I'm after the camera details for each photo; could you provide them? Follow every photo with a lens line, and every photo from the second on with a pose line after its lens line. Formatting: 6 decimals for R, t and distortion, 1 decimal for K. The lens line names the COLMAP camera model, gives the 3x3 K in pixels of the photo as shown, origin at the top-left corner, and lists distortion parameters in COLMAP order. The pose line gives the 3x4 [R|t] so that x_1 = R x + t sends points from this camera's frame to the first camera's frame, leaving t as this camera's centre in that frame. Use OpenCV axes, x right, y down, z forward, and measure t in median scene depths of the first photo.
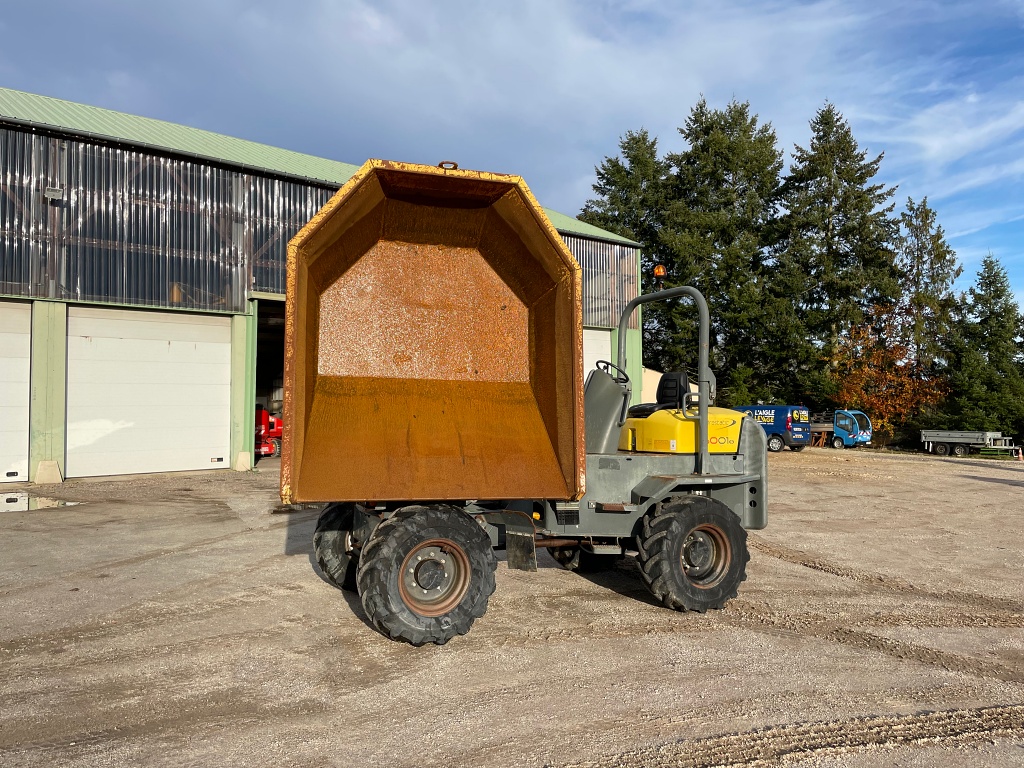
lens RADIAL K [[774.6, 0, 516.6], [0, 774.6, 380.7], [0, 0, 1]] dist [0.092364, -0.120953]
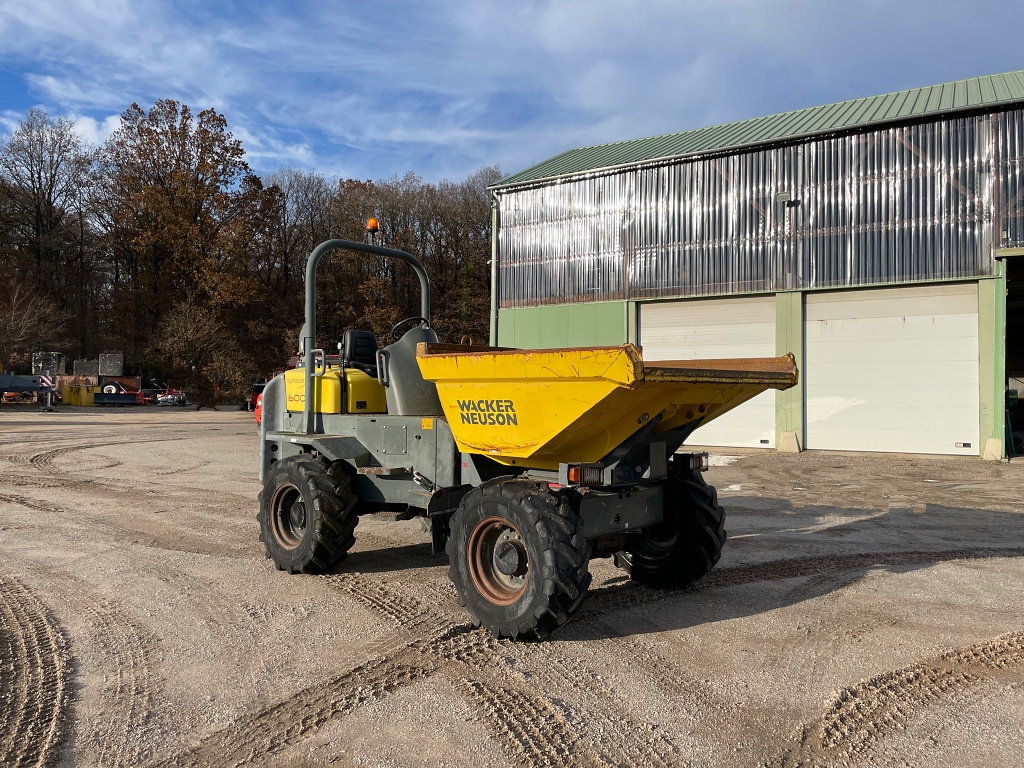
lens RADIAL K [[773.9, 0, 521.2], [0, 773.9, 371.5], [0, 0, 1]] dist [0.093508, -0.120683]
pose [[0.310837, -0.020119, -0.950250, 0.305429], [0.024300, 0.999617, -0.013215, 0.016519], [0.950153, -0.018984, 0.311206, 0.239320]]
